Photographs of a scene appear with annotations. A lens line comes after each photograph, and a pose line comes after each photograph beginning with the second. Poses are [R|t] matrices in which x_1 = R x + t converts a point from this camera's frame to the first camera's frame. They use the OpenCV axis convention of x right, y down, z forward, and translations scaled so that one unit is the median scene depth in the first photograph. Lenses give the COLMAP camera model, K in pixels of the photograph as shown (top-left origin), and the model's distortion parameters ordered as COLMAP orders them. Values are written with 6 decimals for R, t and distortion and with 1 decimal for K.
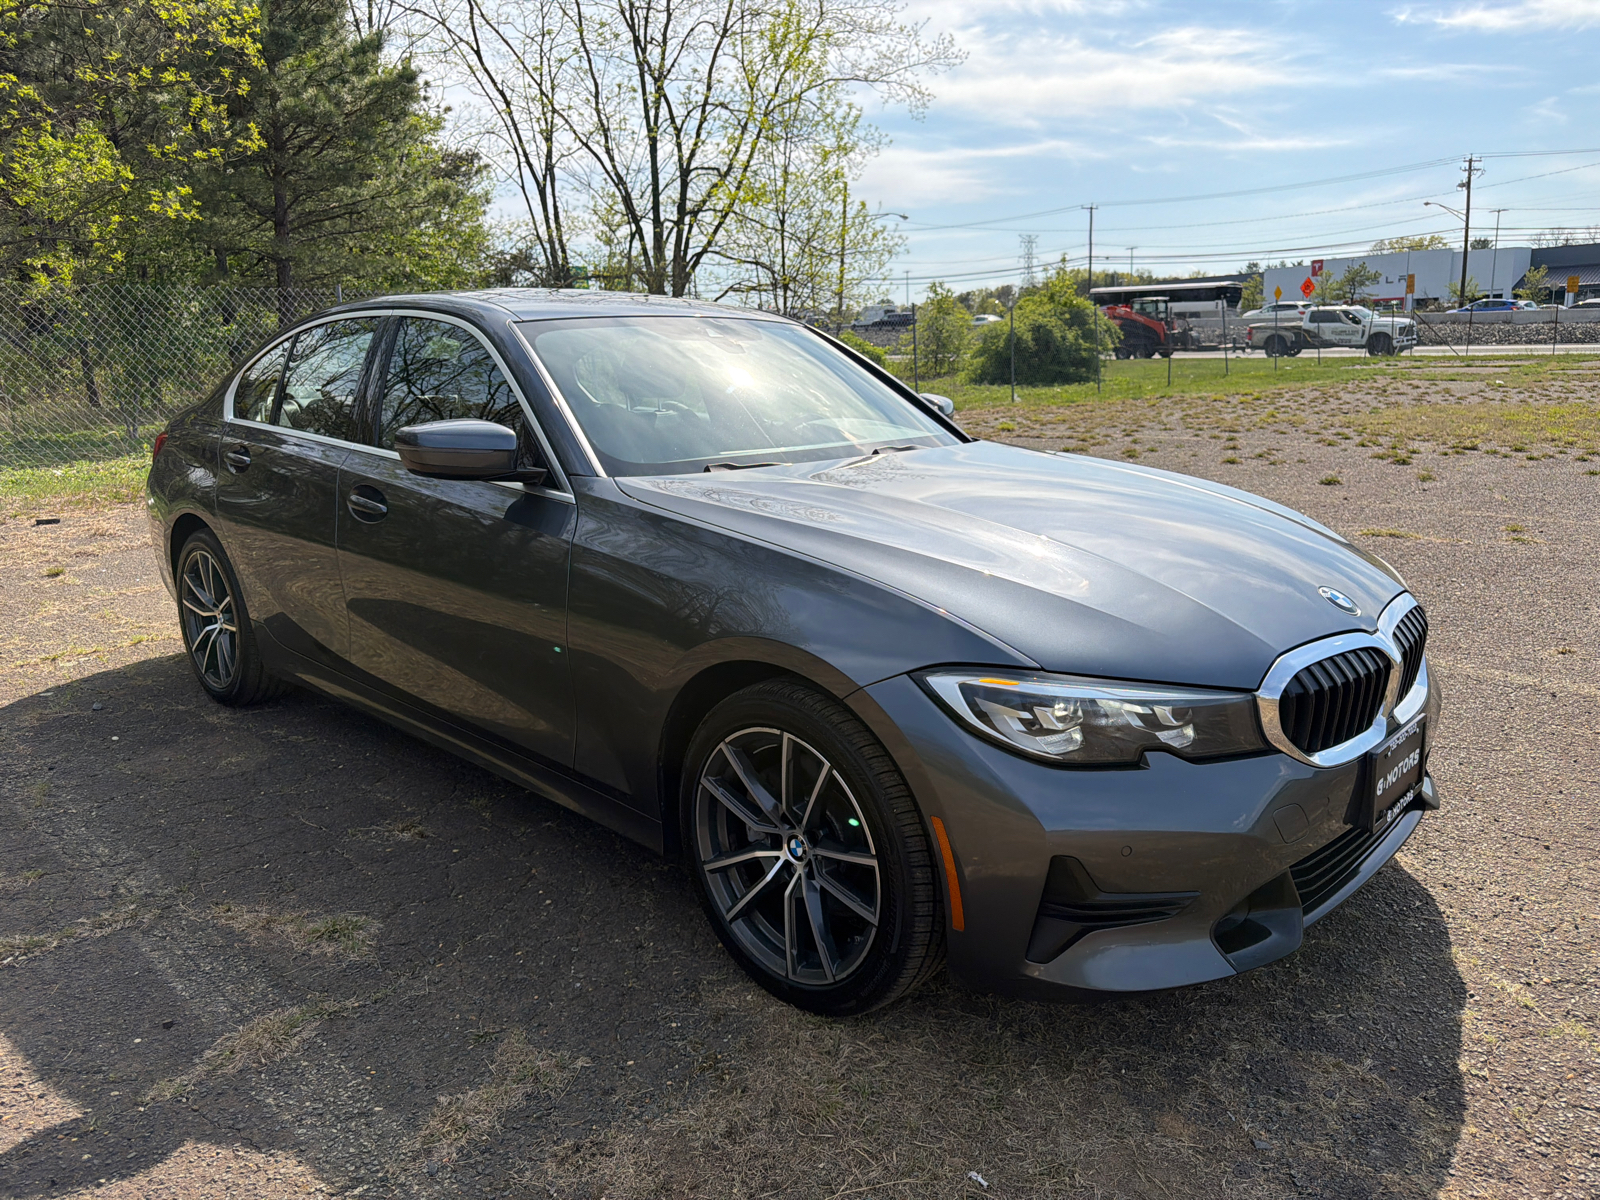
lens RADIAL K [[1178.3, 0, 872.8], [0, 1178.3, 730.9], [0, 0, 1]] dist [0.045184, -0.045067]
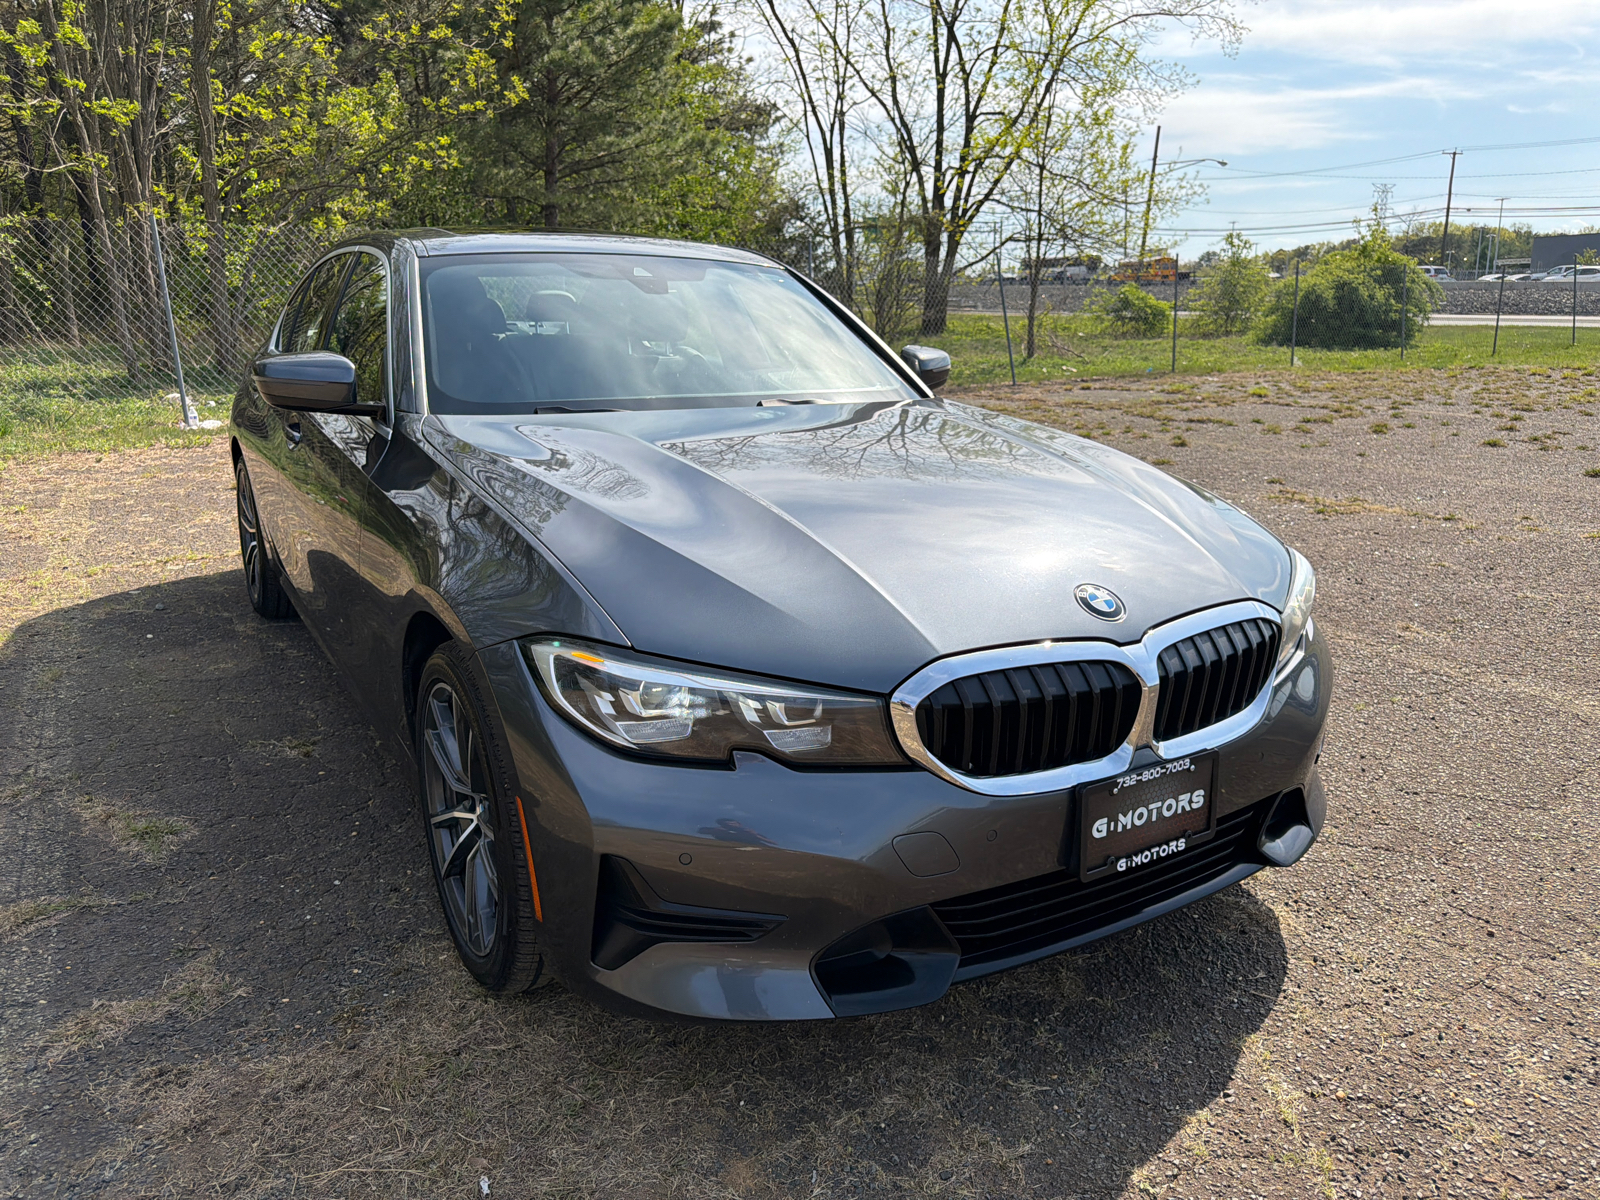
lens RADIAL K [[1196.4, 0, 904.7], [0, 1196.4, 738.5], [0, 0, 1]] dist [-0.000758, -0.005510]
pose [[0.961571, 0.113928, -0.249803, 0.096383], [-0.104763, 0.993253, 0.049728, -0.008297], [0.253783, -0.021647, 0.967019, 0.029514]]
